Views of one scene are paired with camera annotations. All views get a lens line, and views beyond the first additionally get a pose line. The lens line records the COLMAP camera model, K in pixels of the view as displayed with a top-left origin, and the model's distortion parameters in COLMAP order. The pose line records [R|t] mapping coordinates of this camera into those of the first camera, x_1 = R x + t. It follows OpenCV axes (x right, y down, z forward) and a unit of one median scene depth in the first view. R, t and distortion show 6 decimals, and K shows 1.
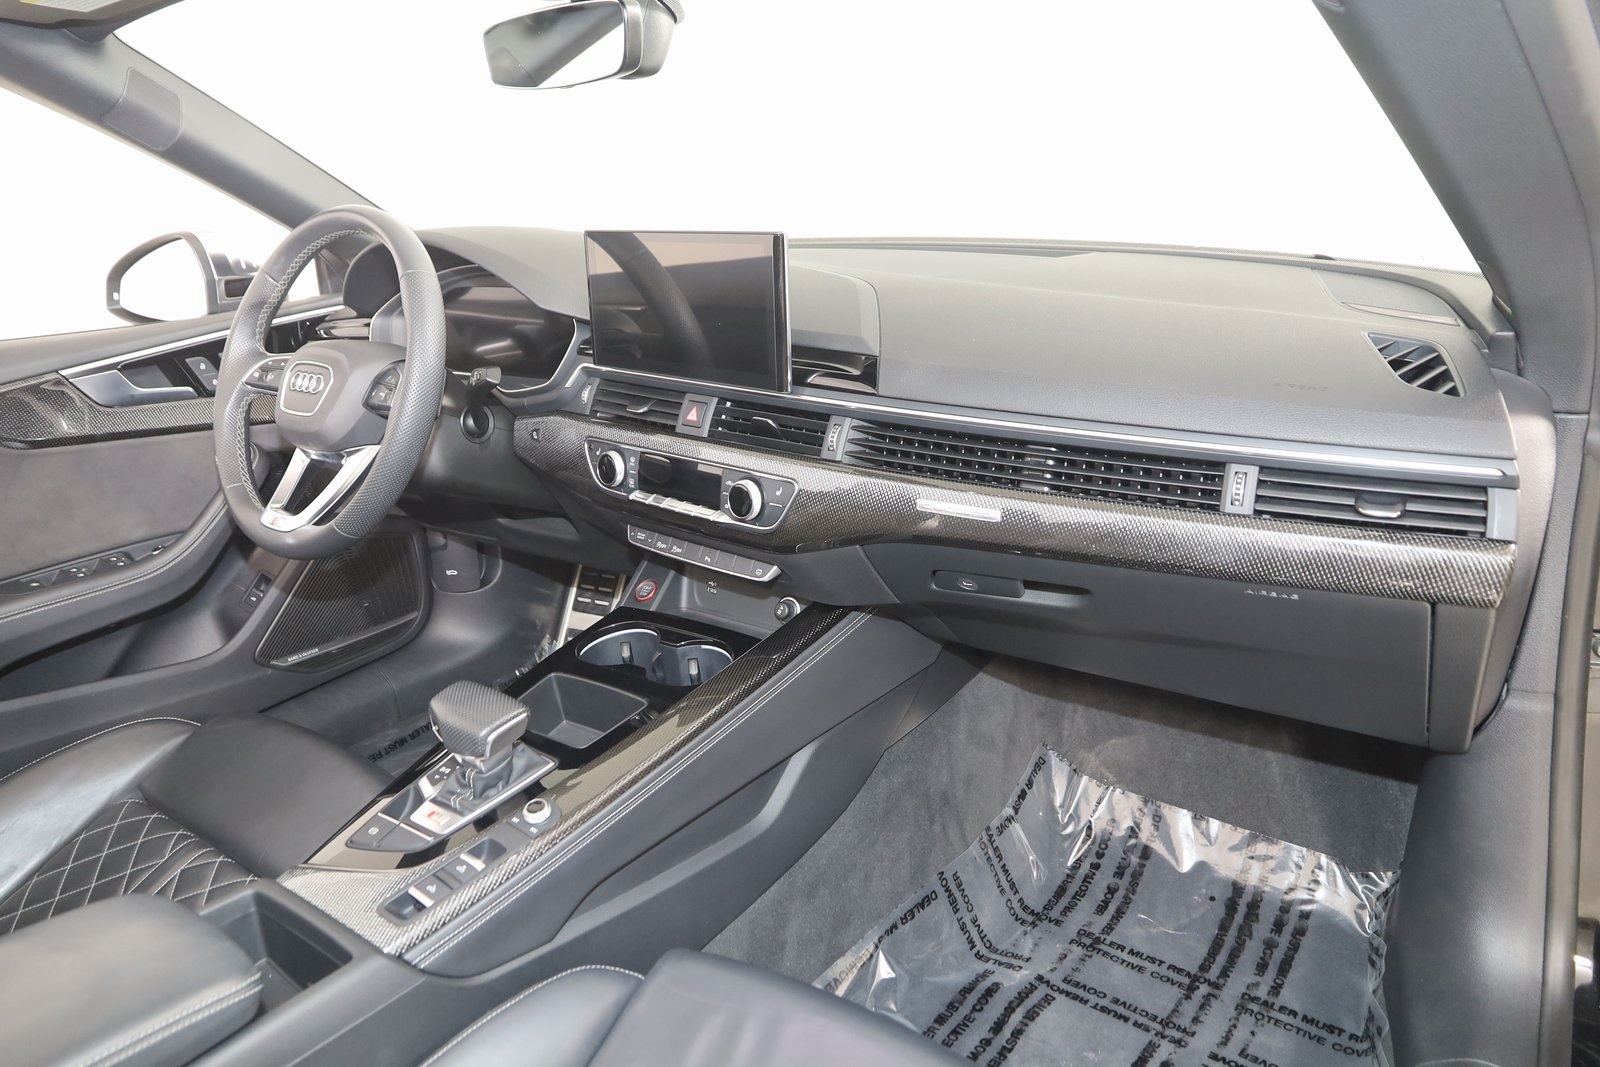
lens RADIAL K [[1122.8, 0, 807.2], [0, 1122.8, 500.2], [0, 0, 1]] dist [-0.116264, 0.089653]
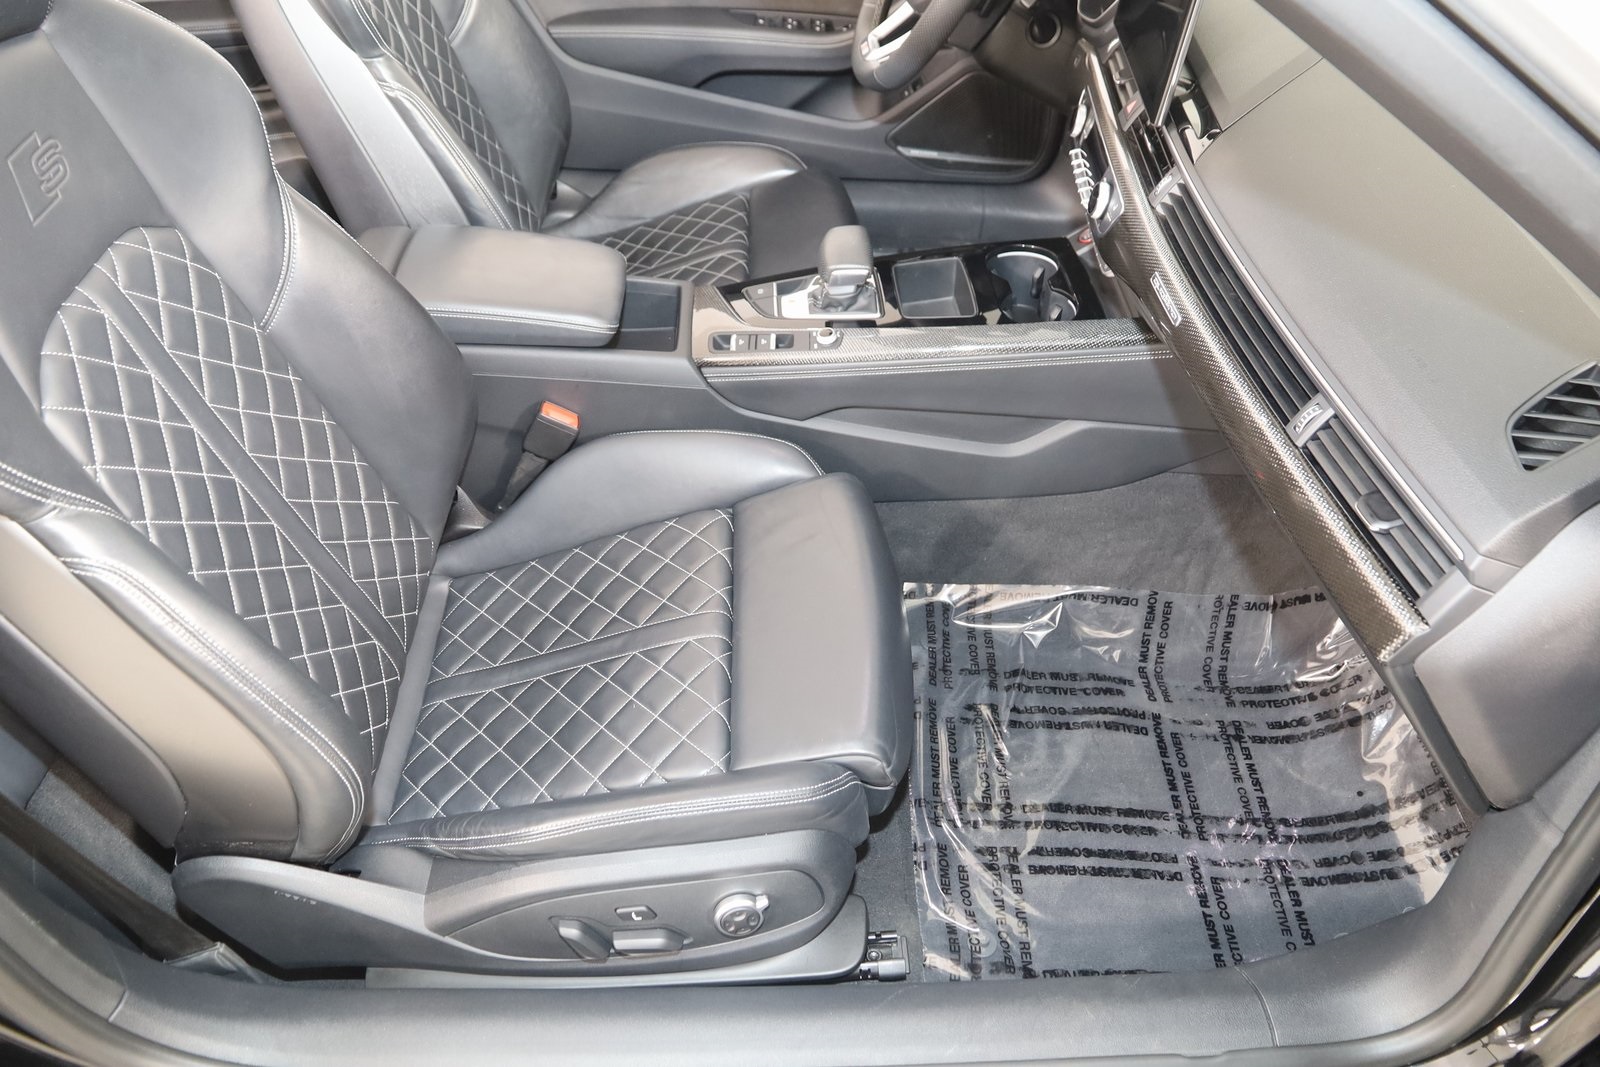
lens RADIAL K [[1122.8, 0, 807.2], [0, 1122.8, 500.2], [0, 0, 1]] dist [-0.116264, 0.089653]
pose [[0.610771, 0.597789, -0.519237, 0.438348], [-0.326492, 0.787553, 0.522650, -0.207060], [0.721361, -0.149692, 0.676188, 0.012325]]
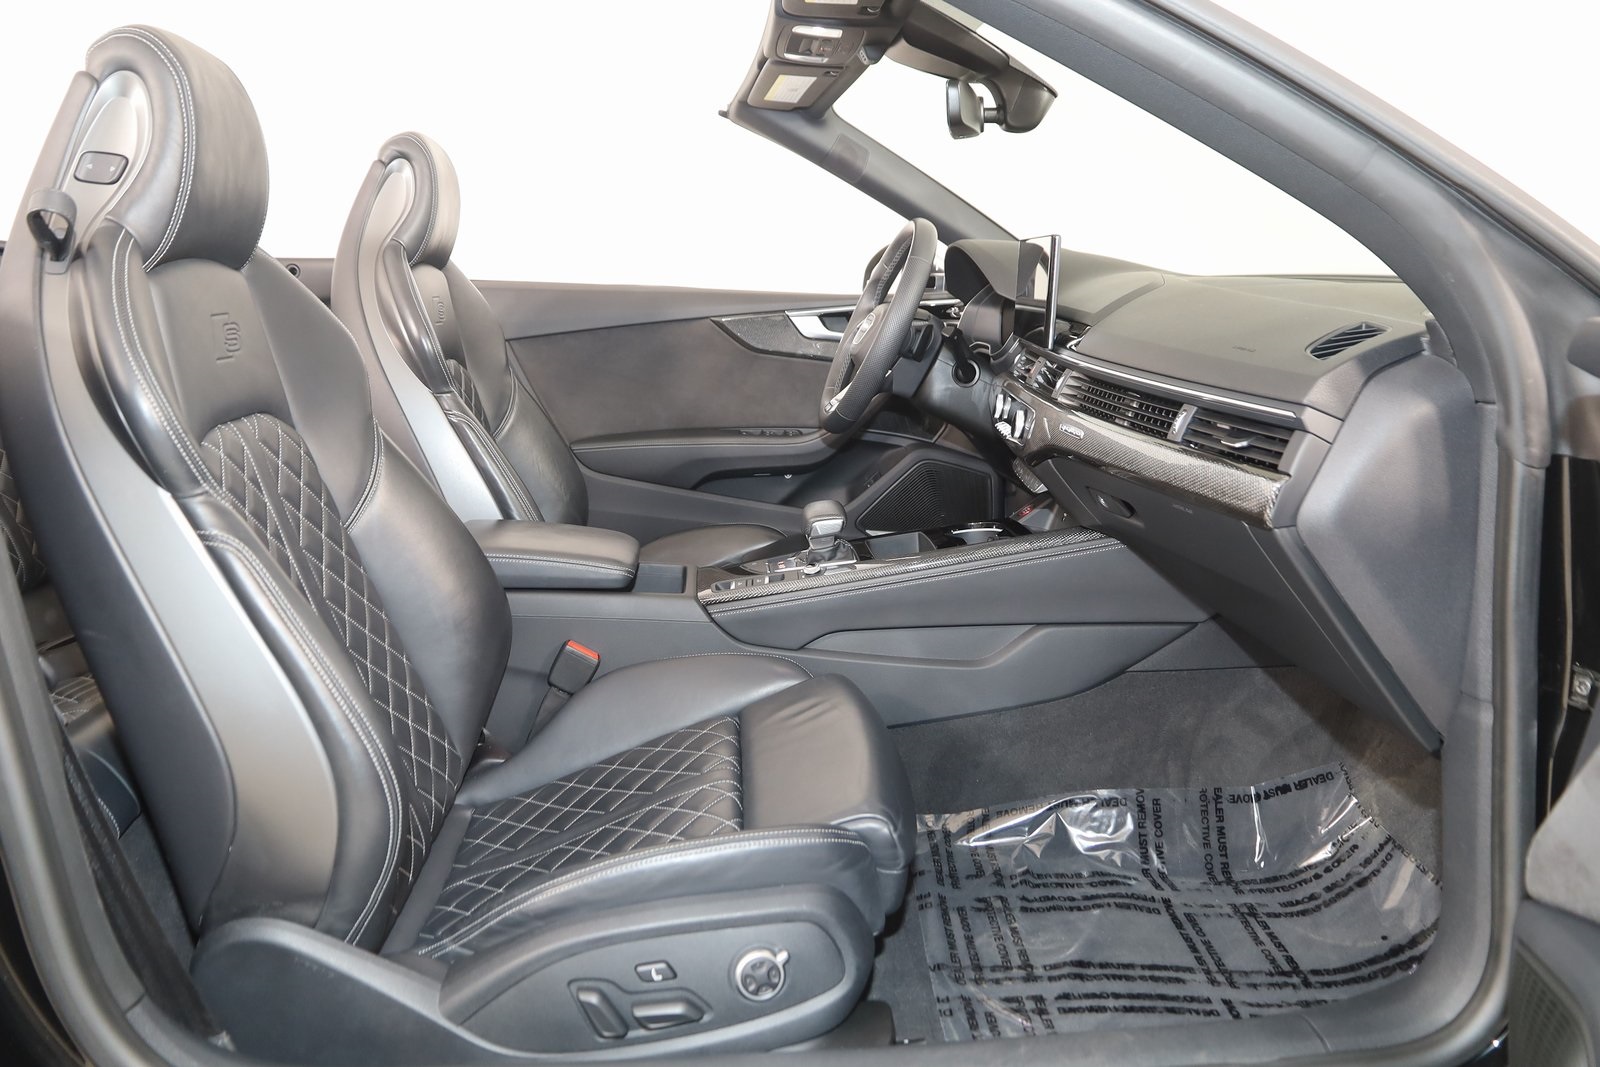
lens RADIAL K [[1122.8, 0, 807.2], [0, 1122.8, 500.2], [0, 0, 1]] dist [-0.116264, 0.089653]
pose [[0.643283, 0.205658, -0.737490, 0.704523], [-0.266175, 0.963236, 0.036436, 0.094293], [0.717870, 0.172863, 0.674374, -0.093693]]
